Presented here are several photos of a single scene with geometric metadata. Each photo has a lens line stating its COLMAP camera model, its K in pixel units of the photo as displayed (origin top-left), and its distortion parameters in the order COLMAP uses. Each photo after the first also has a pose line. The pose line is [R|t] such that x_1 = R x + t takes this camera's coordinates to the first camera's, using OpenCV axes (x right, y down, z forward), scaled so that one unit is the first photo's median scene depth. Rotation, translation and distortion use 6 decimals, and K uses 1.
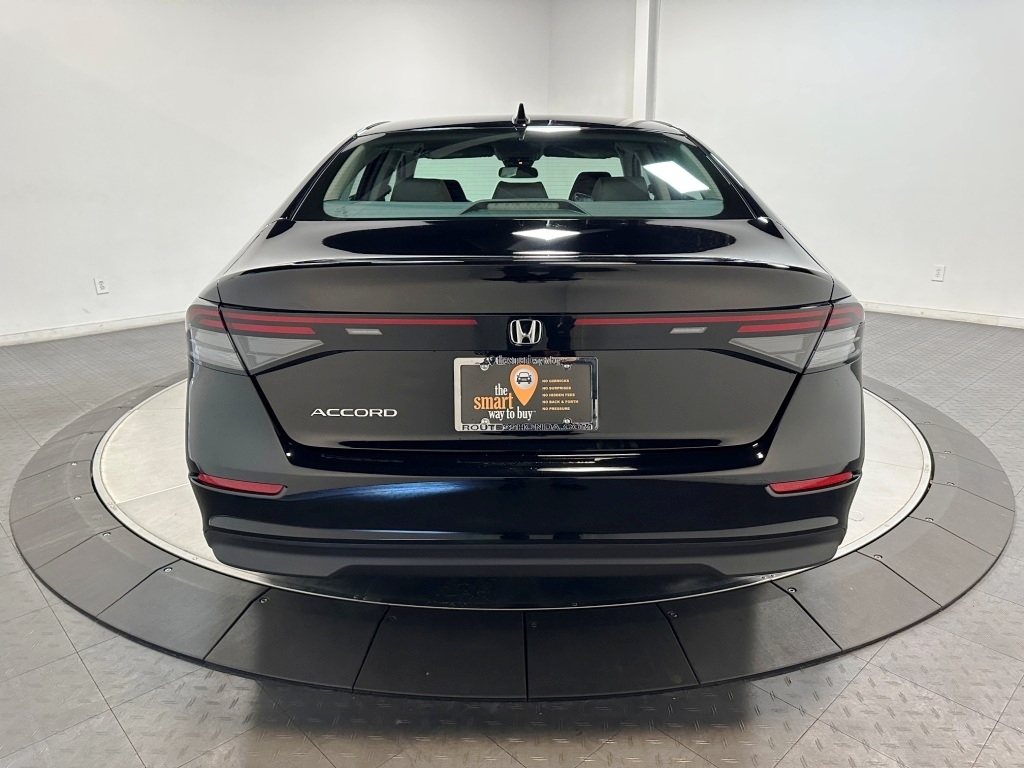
lens RADIAL K [[717.2, 0, 512.0], [0, 717.2, 384.0], [0, 0, 1]] dist [-0.089671, -0.000535]
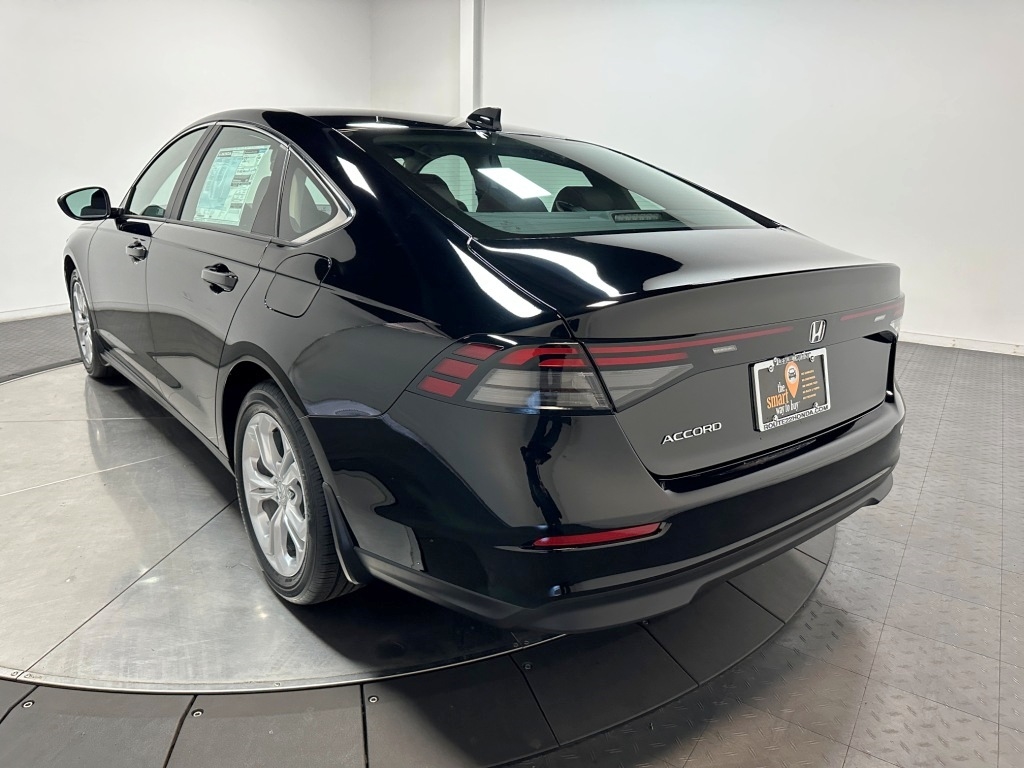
lens RADIAL K [[717.0, 0, 512.0], [0, 717.0, 384.0], [0, 0, 1]] dist [0.001710, -0.000088]
pose [[0.816479, -0.150393, 0.557445, -0.977654], [0.144675, 0.987969, 0.054641, -0.118586], [-0.558956, 0.036035, 0.828414, 0.307547]]
